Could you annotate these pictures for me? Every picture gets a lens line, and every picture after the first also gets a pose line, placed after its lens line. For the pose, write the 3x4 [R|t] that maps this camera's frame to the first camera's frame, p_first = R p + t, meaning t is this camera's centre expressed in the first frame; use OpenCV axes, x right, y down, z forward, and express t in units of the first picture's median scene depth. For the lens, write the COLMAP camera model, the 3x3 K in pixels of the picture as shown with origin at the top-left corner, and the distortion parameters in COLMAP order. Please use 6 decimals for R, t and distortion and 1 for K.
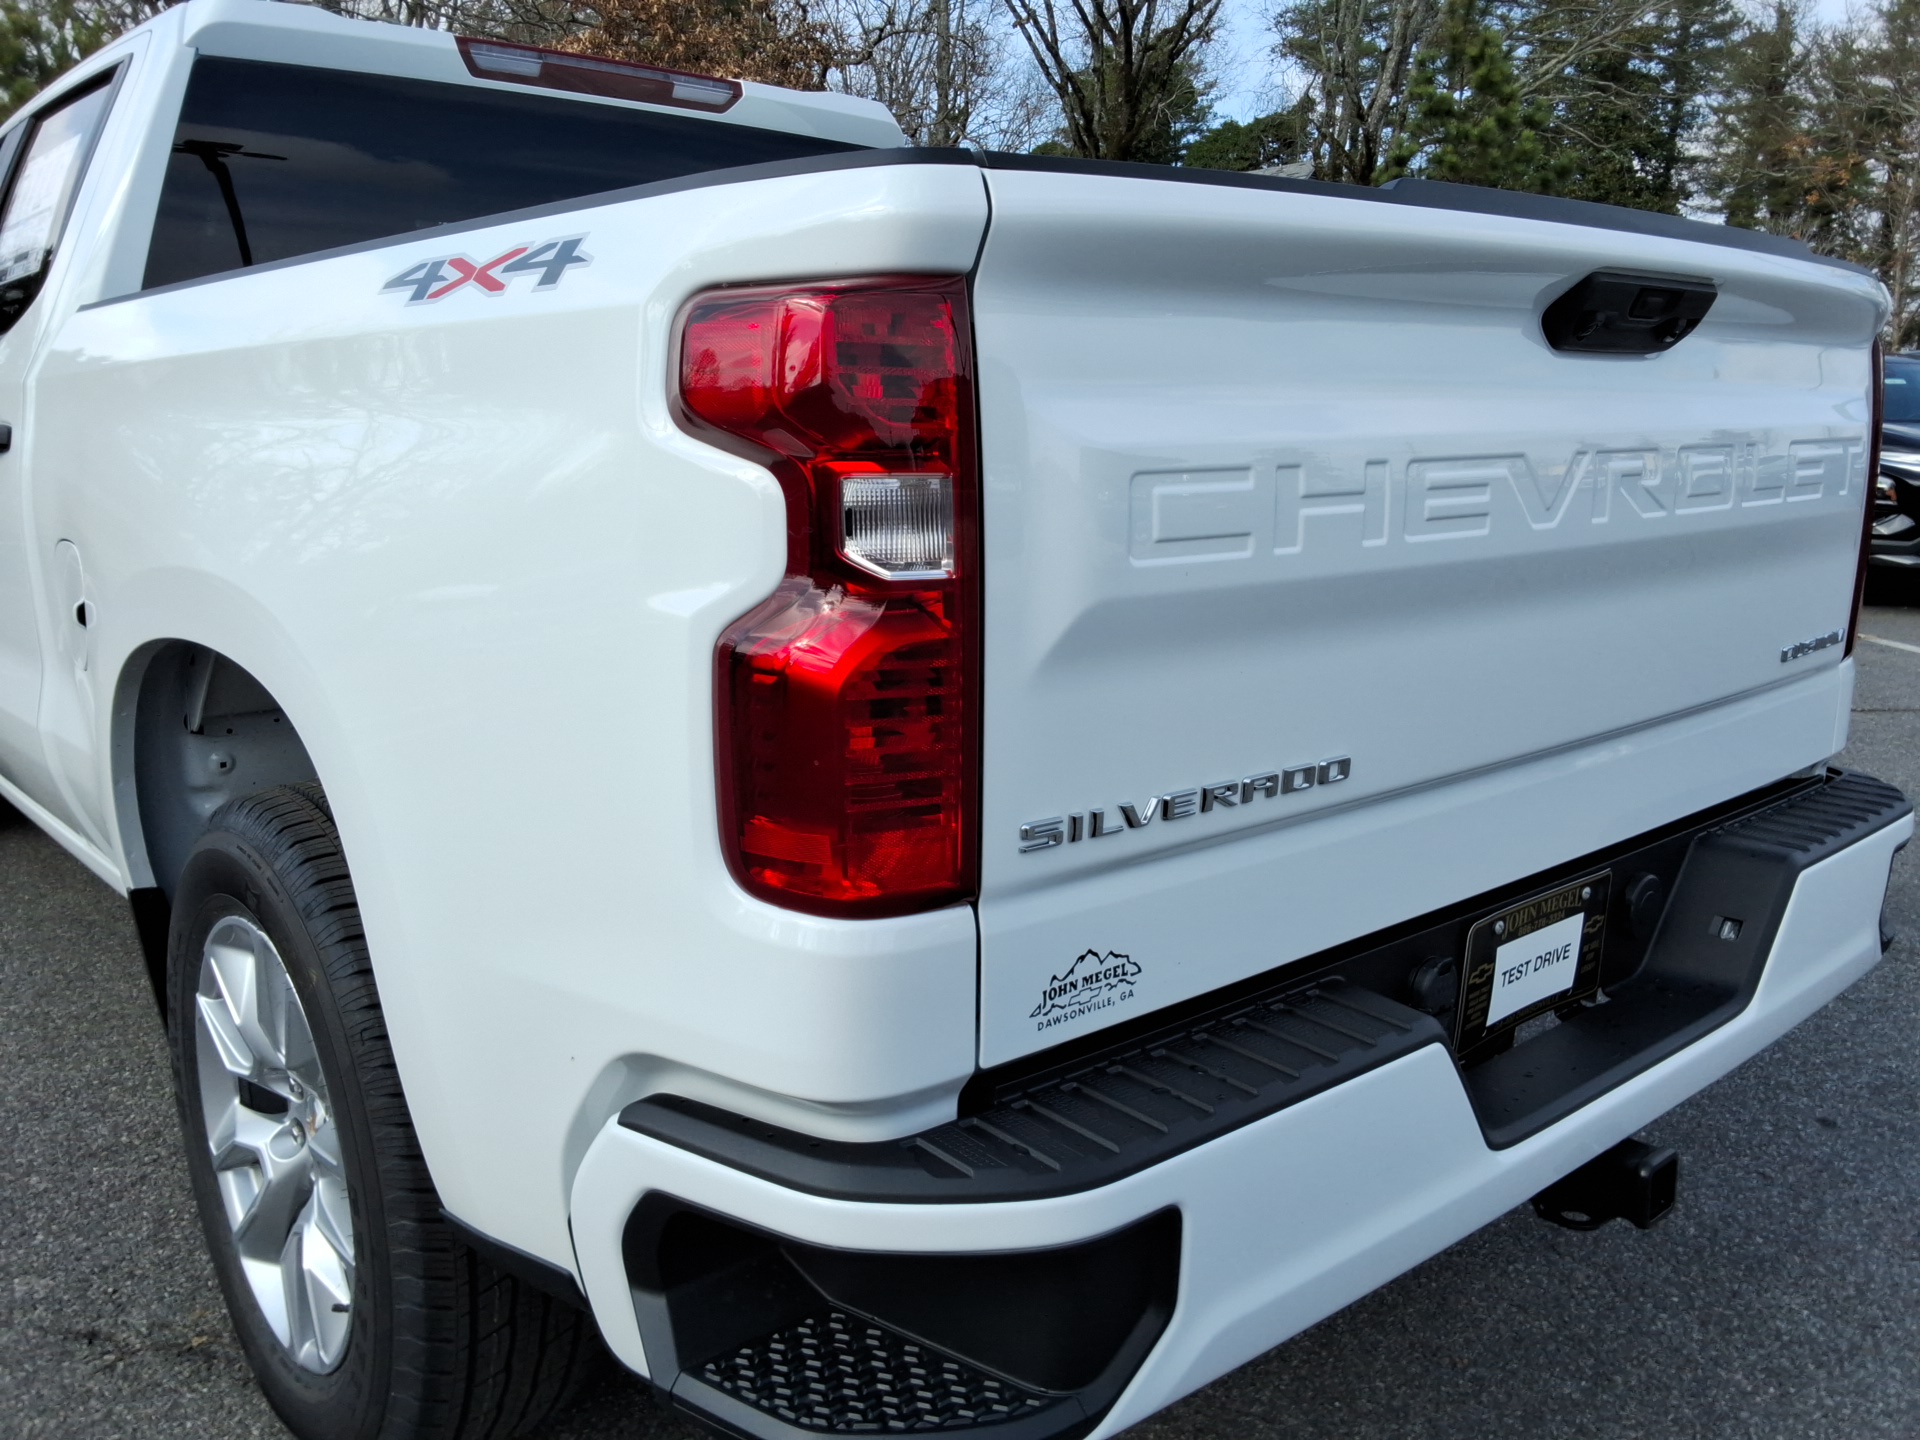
lens RADIAL K [[1532.6, 0, 971.8], [0, 1532.6, 713.0], [0, 0, 1]] dist [0.115278, -0.168113]
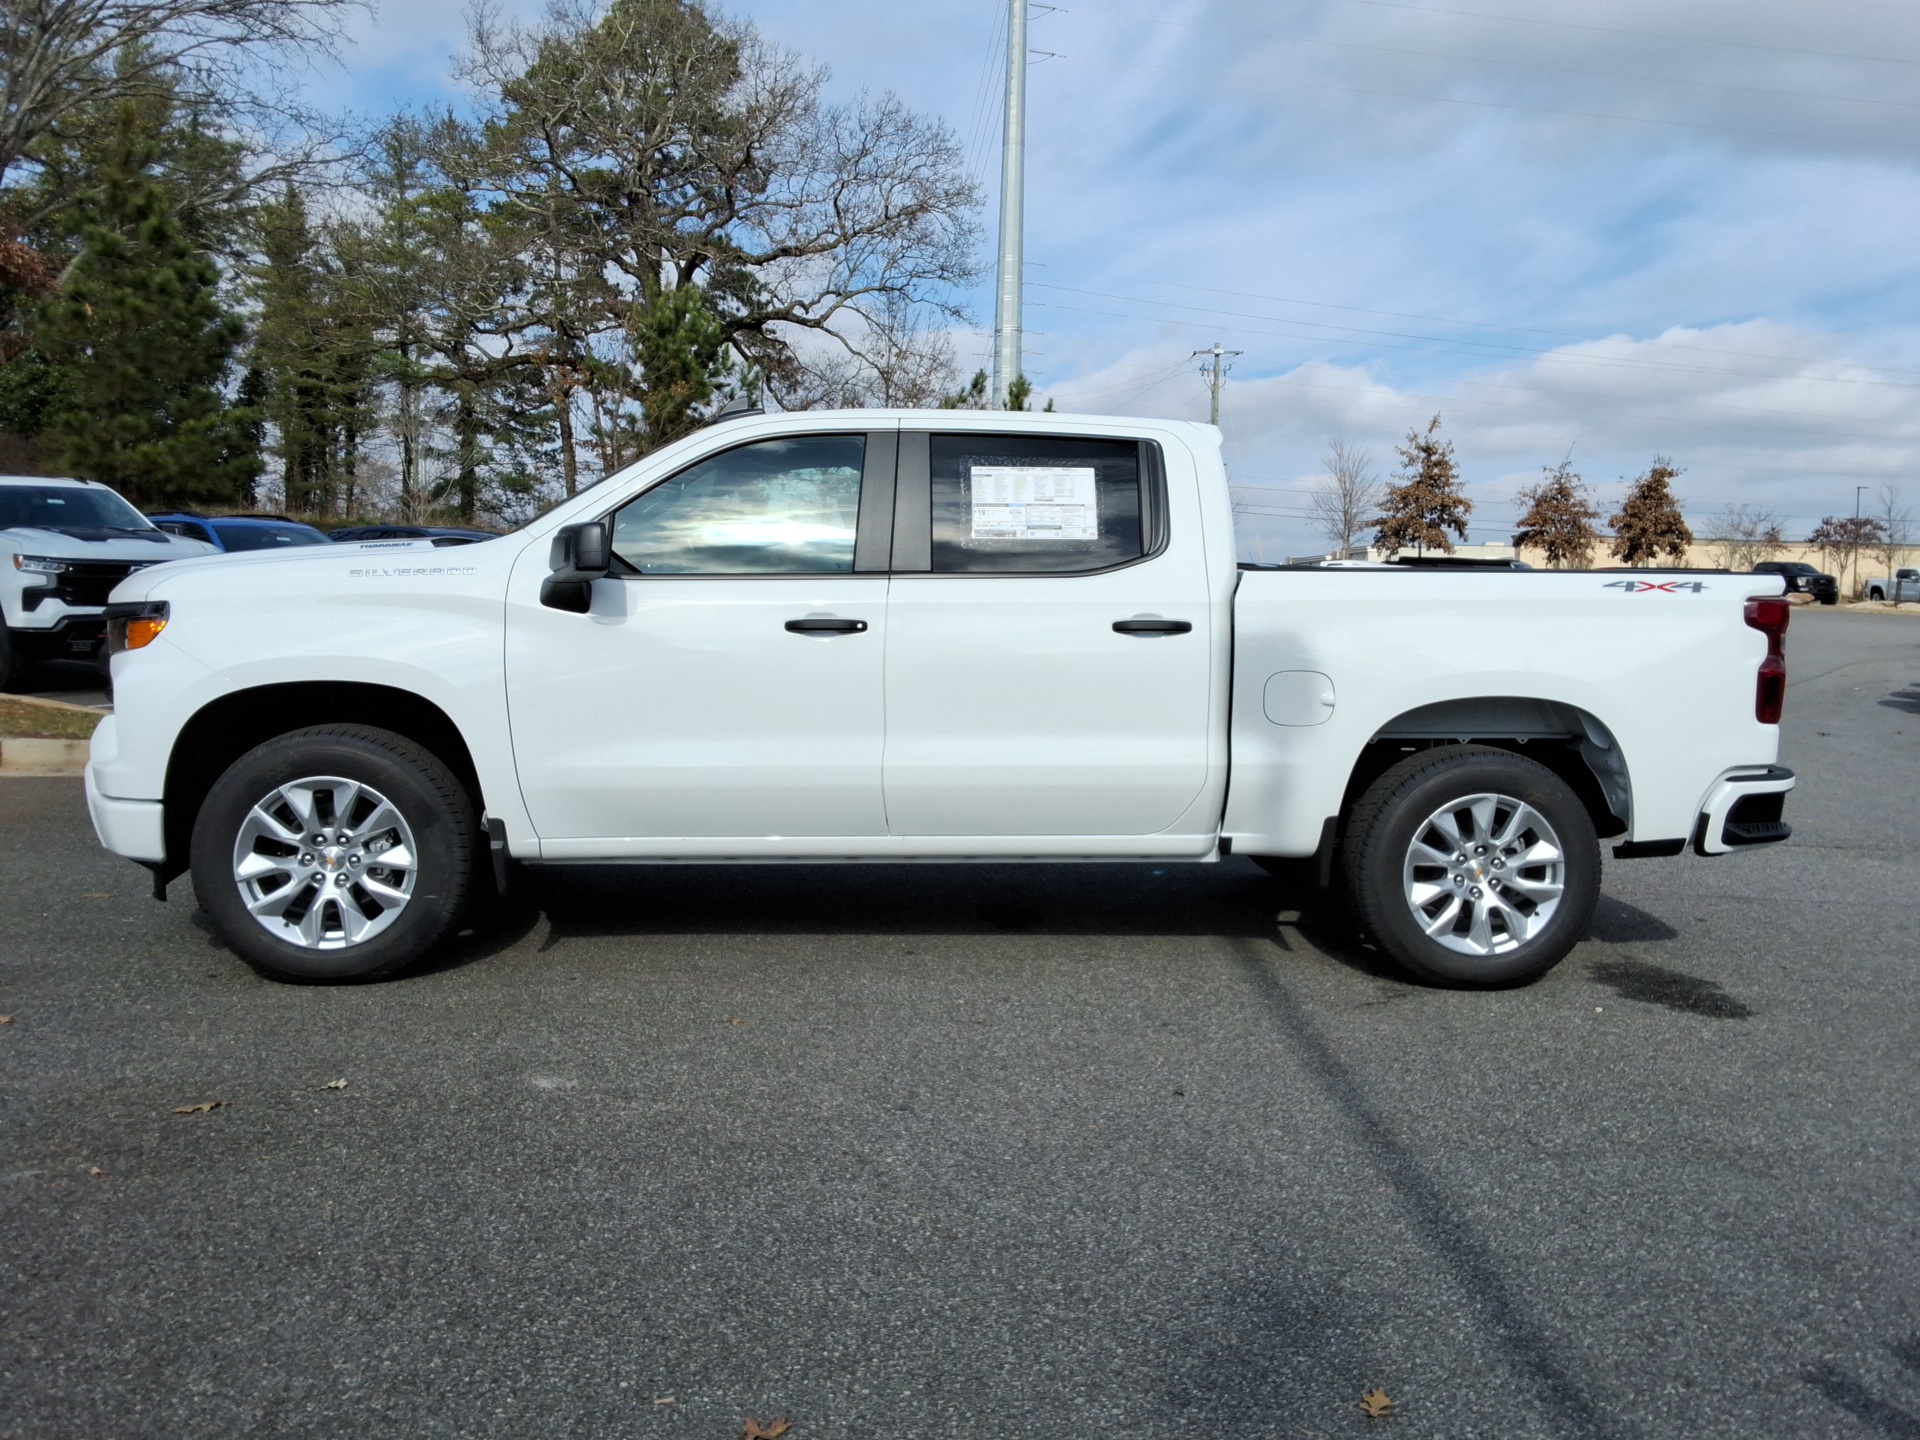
lens RADIAL K [[1548.9, 0, 983.1], [0, 1548.9, 705.4], [0, 0, 1]] dist [0.106909, -0.160914]
pose [[0.591488, -0.059495, 0.804116, -4.669718], [0.131677, 0.991013, -0.023535, -0.115247], [-0.795489, 0.119805, 0.594007, 0.003975]]
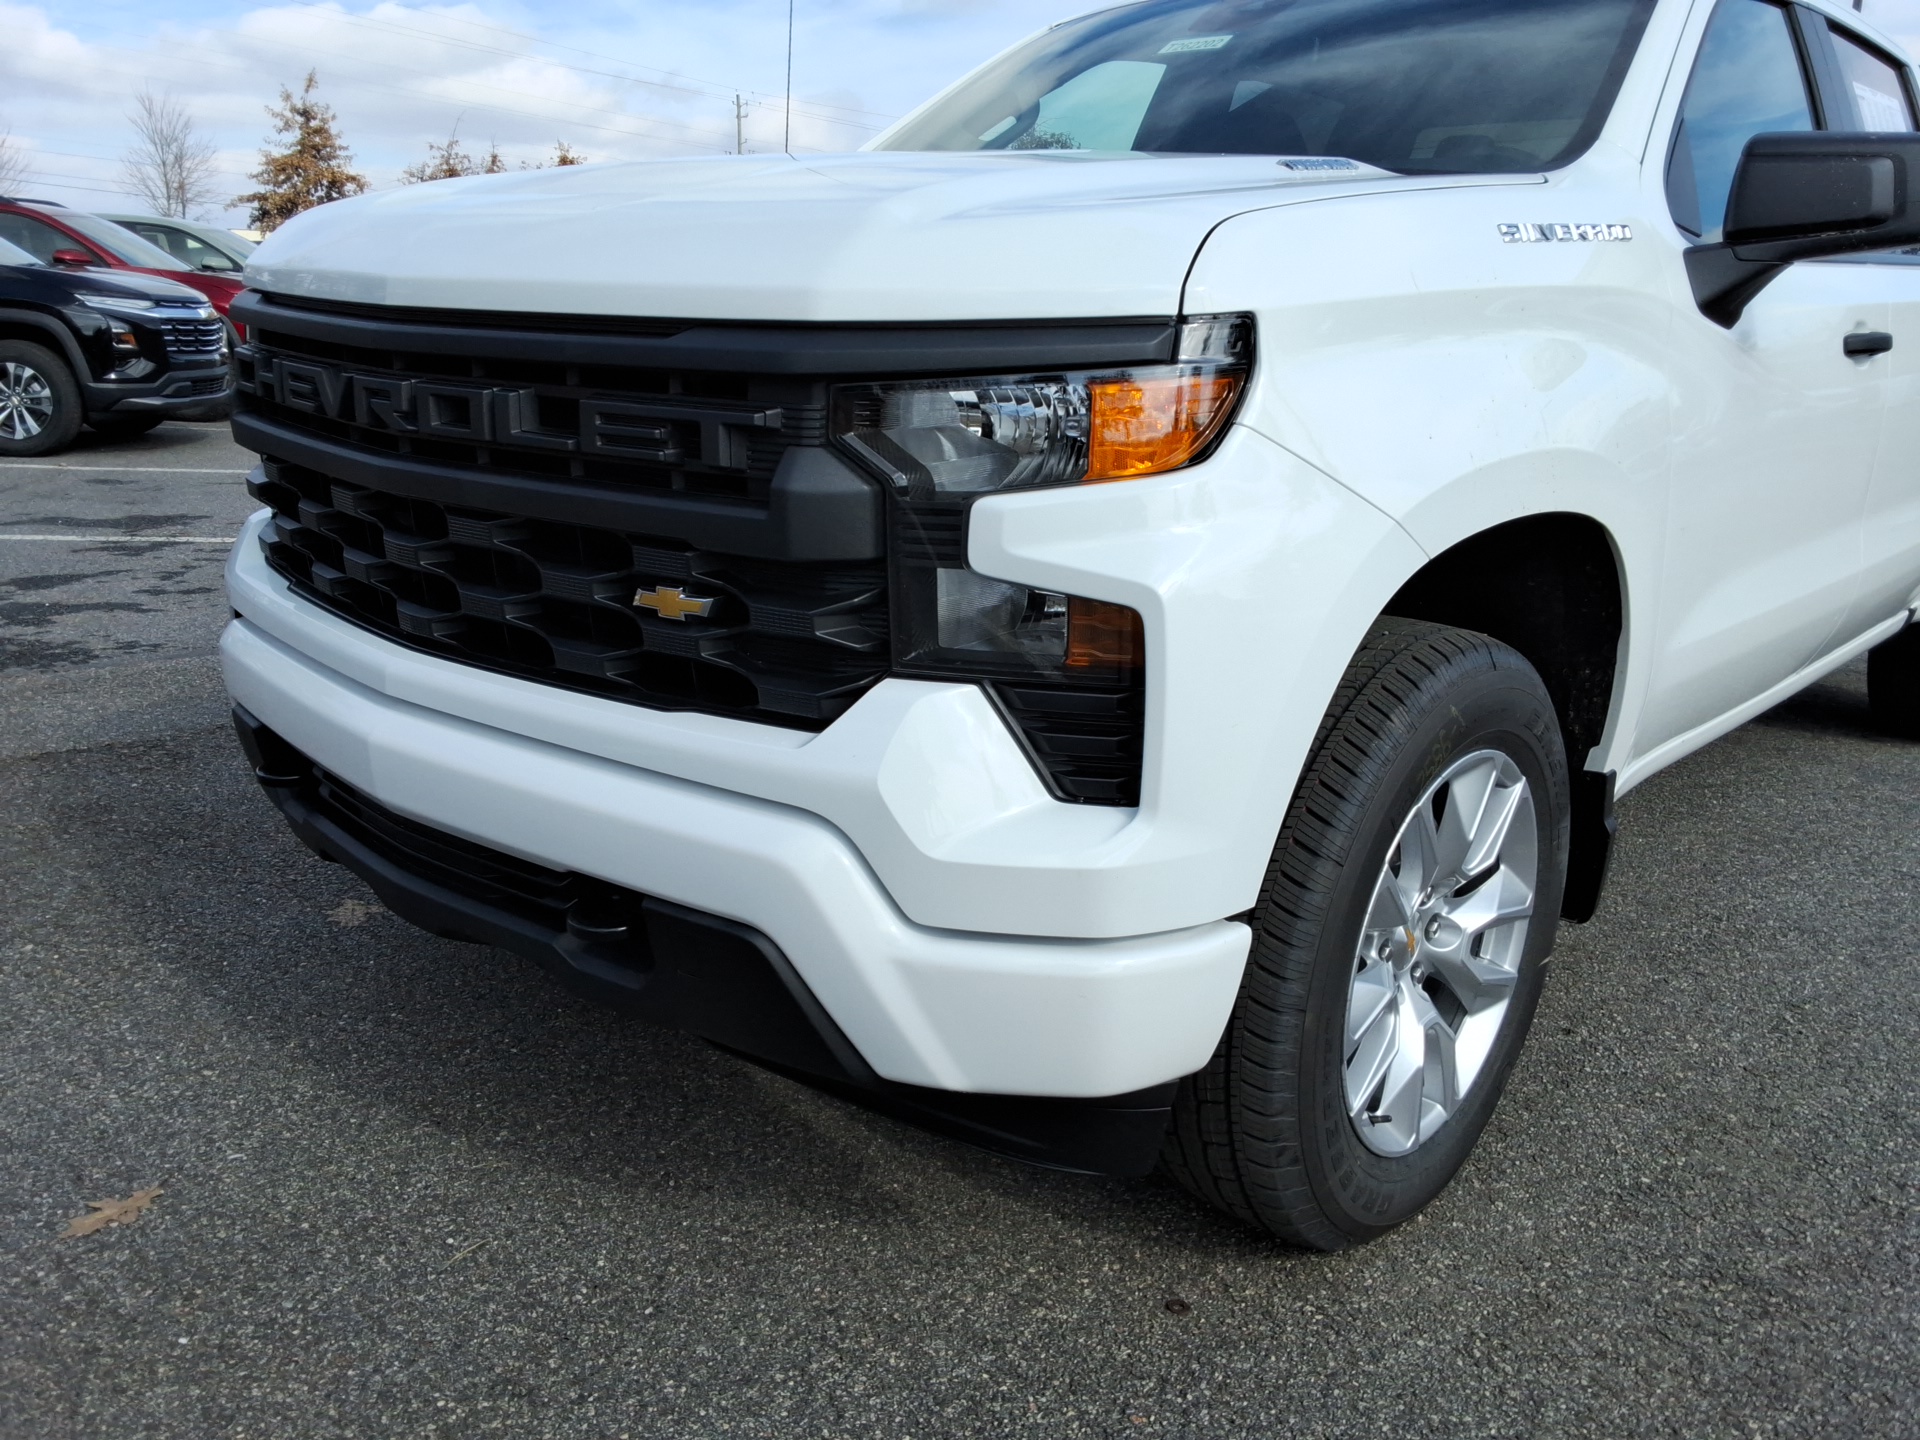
lens RADIAL K [[1532.6, 0, 971.8], [0, 1532.6, 713.0], [0, 0, 1]] dist [0.115278, -0.168113]
pose [[-0.116744, -0.263447, 0.957584, -3.964844], [0.156348, 0.947279, 0.279674, -0.785332], [-0.980778, 0.182367, -0.069400, 4.118234]]
